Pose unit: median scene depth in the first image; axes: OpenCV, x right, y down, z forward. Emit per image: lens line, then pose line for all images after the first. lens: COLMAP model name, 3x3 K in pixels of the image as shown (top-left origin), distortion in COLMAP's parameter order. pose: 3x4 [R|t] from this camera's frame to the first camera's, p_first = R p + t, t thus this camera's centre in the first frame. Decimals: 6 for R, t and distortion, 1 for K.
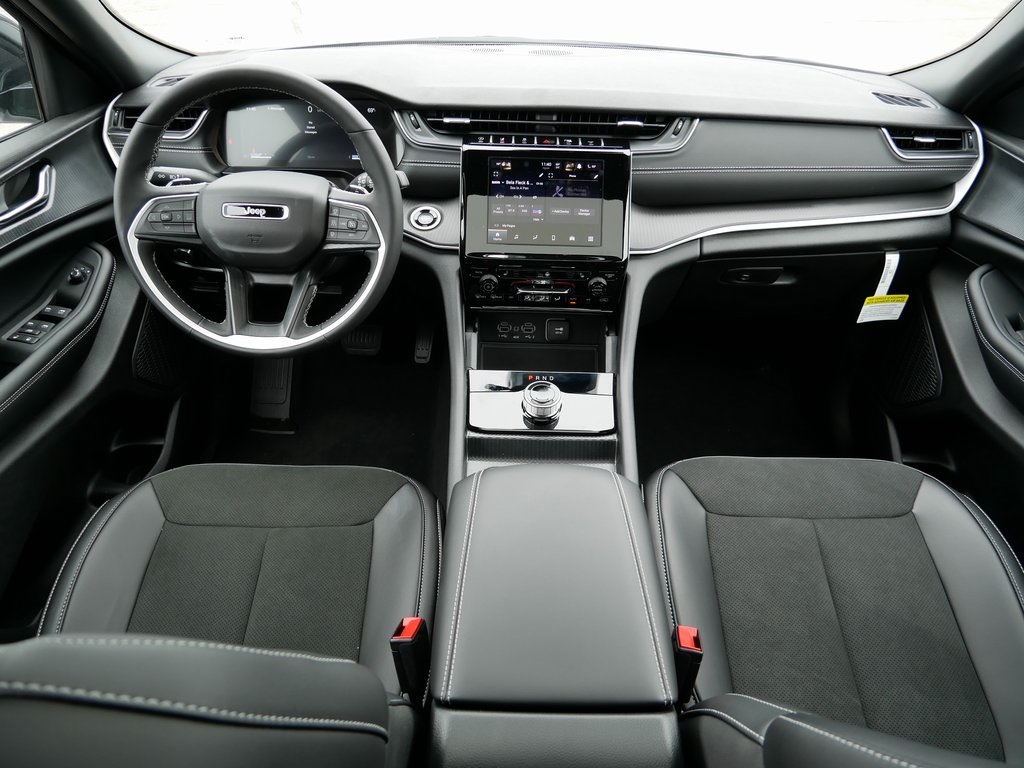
lens RADIAL K [[727.1, 0, 513.7], [0, 727.1, 387.3], [0, 0, 1]] dist [-0.054179, 0.007907]
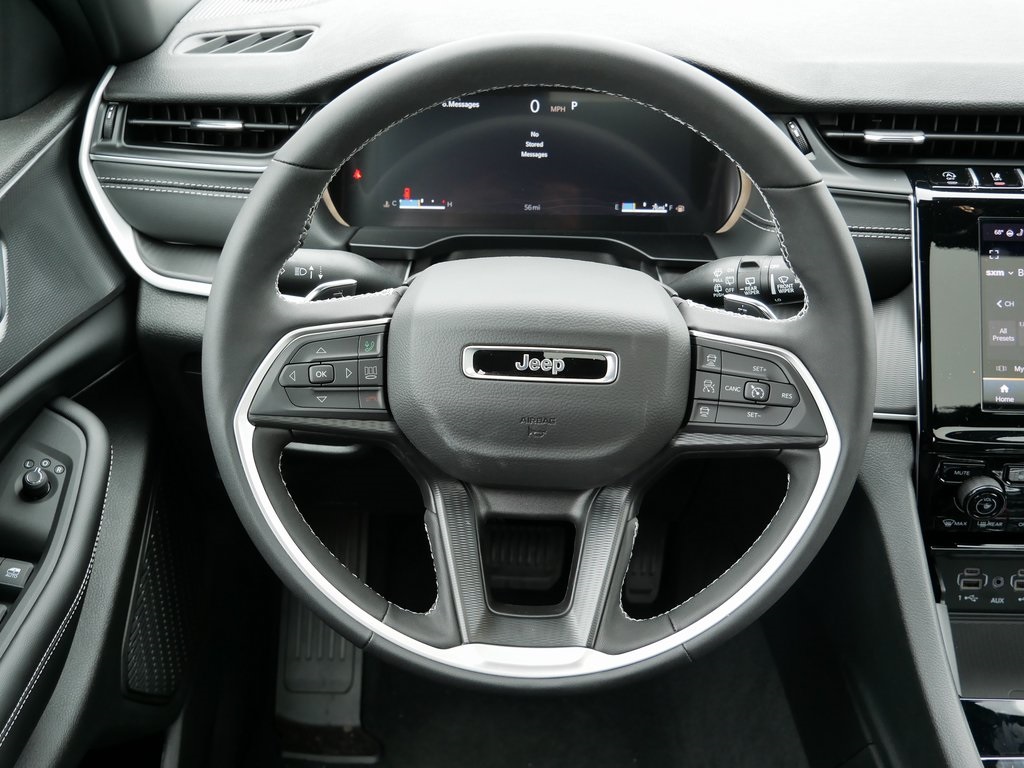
lens RADIAL K [[1344.8, 0, 504.9], [0, 1344.8, 386.3], [0, 0, 1]] dist [0.011201, 0.000000]
pose [[0.999958, -0.008740, -0.002651, -0.327644], [0.008411, 0.994358, -0.105747, -0.126955], [0.003560, 0.105720, 0.994390, 0.173309]]
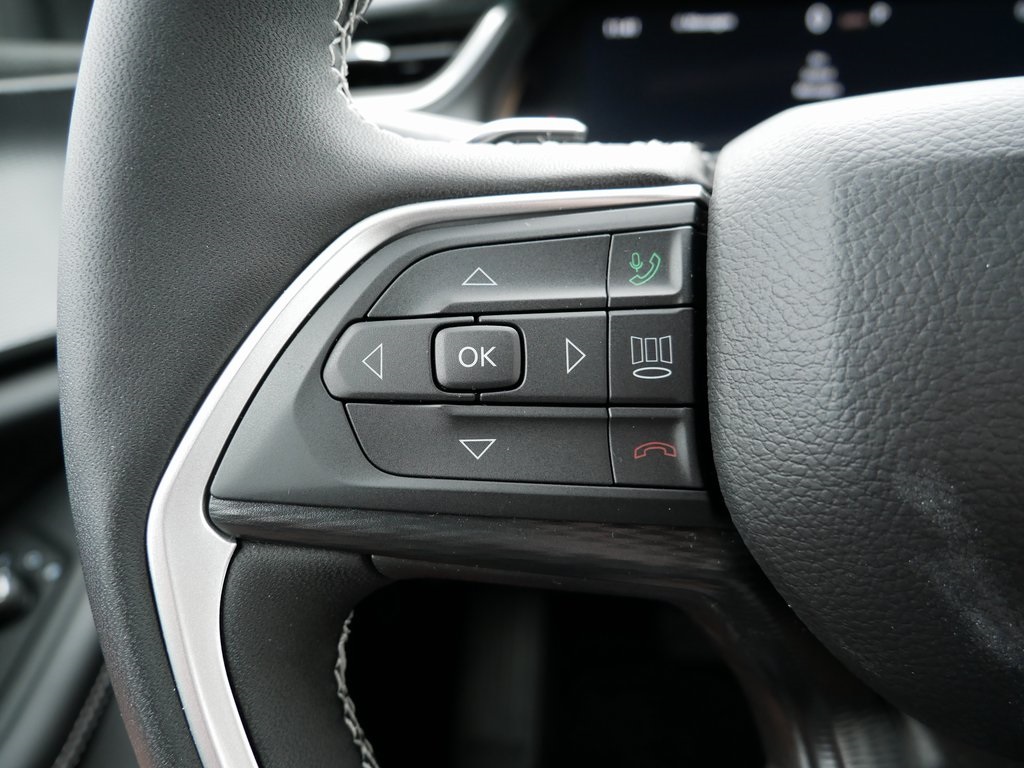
lens RADIAL K [[727.1, 0, 519.2], [0, 727.1, 382.8], [0, 0, 1]] dist [-0.054179, 0.007907]
pose [[0.992063, -0.010480, -0.125304, -0.407135], [-0.017612, 0.975116, -0.220993, -0.182322], [0.124502, 0.221445, 0.967192, 0.778319]]
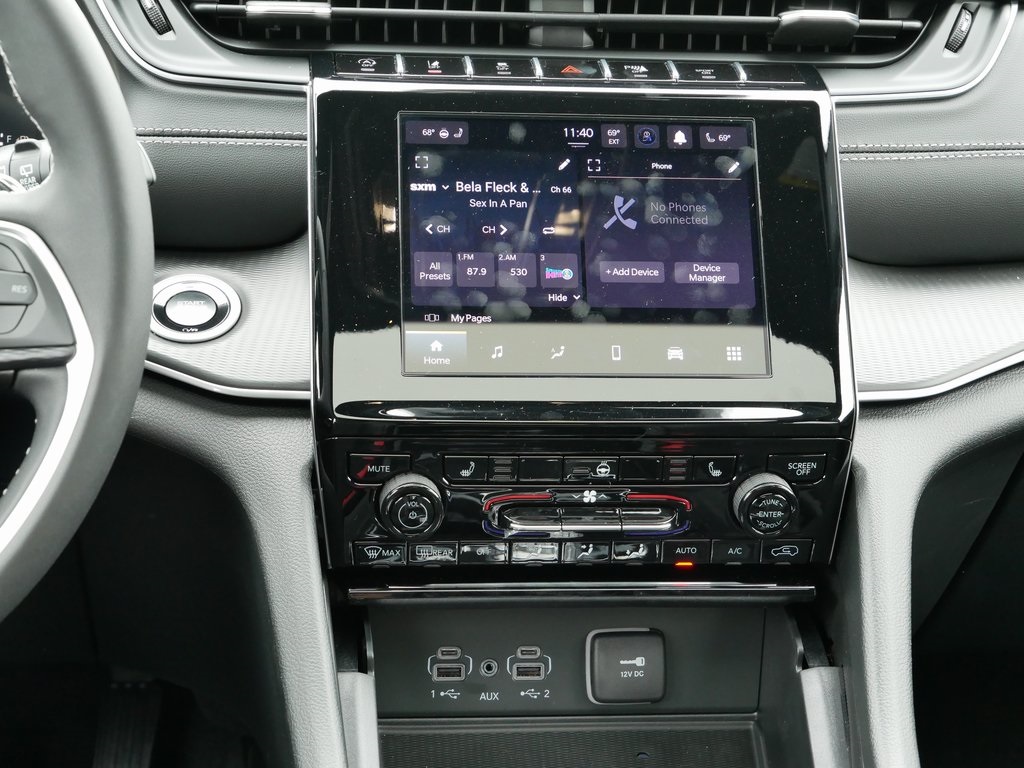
lens RADIAL K [[2062.5, 0, 511.4], [0, 2062.5, 381.4], [0, 0, 1]] dist [0.025910, 0.000000]
pose [[0.992021, -0.021222, 0.124276, -0.099626], [0.056505, 0.956025, -0.287790, 0.056979], [-0.112703, 0.292516, 0.949596, 0.170500]]
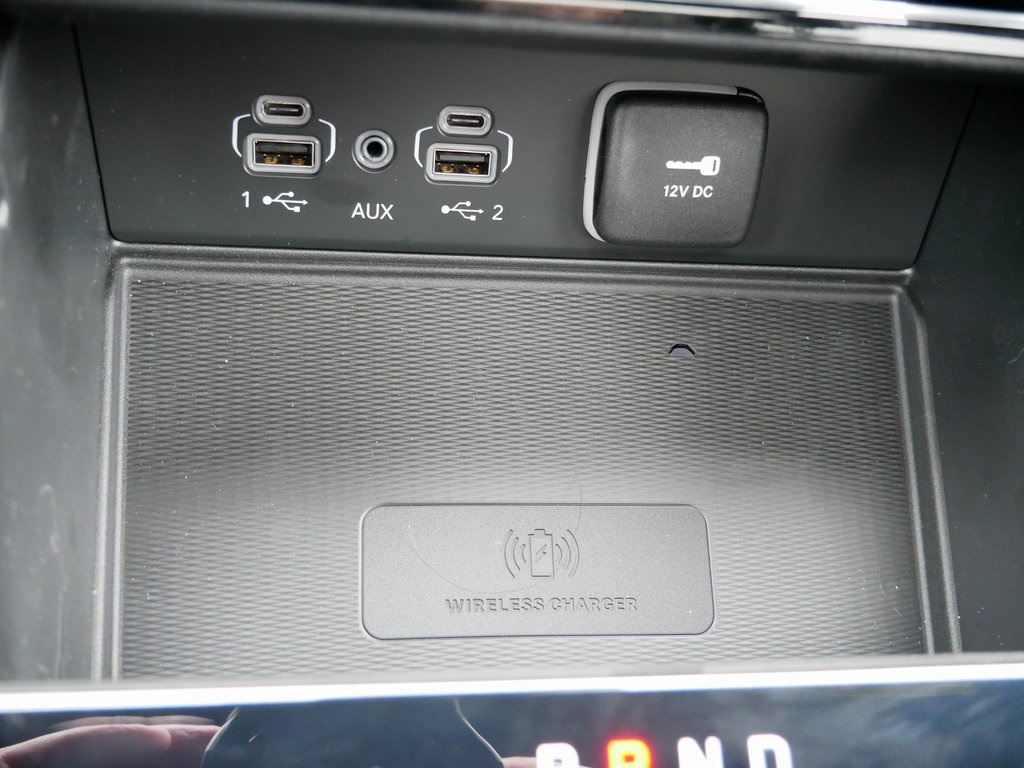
lens RADIAL K [[1088.2, 0, 513.2], [0, 1088.2, 383.8], [0, 0, 1]] dist [0.012873, 0.000000]
pose [[0.987975, -0.008820, 0.154364, -0.002846], [-0.023416, 0.978321, 0.205768, -0.088379], [-0.152833, -0.206908, 0.966349, 0.869412]]
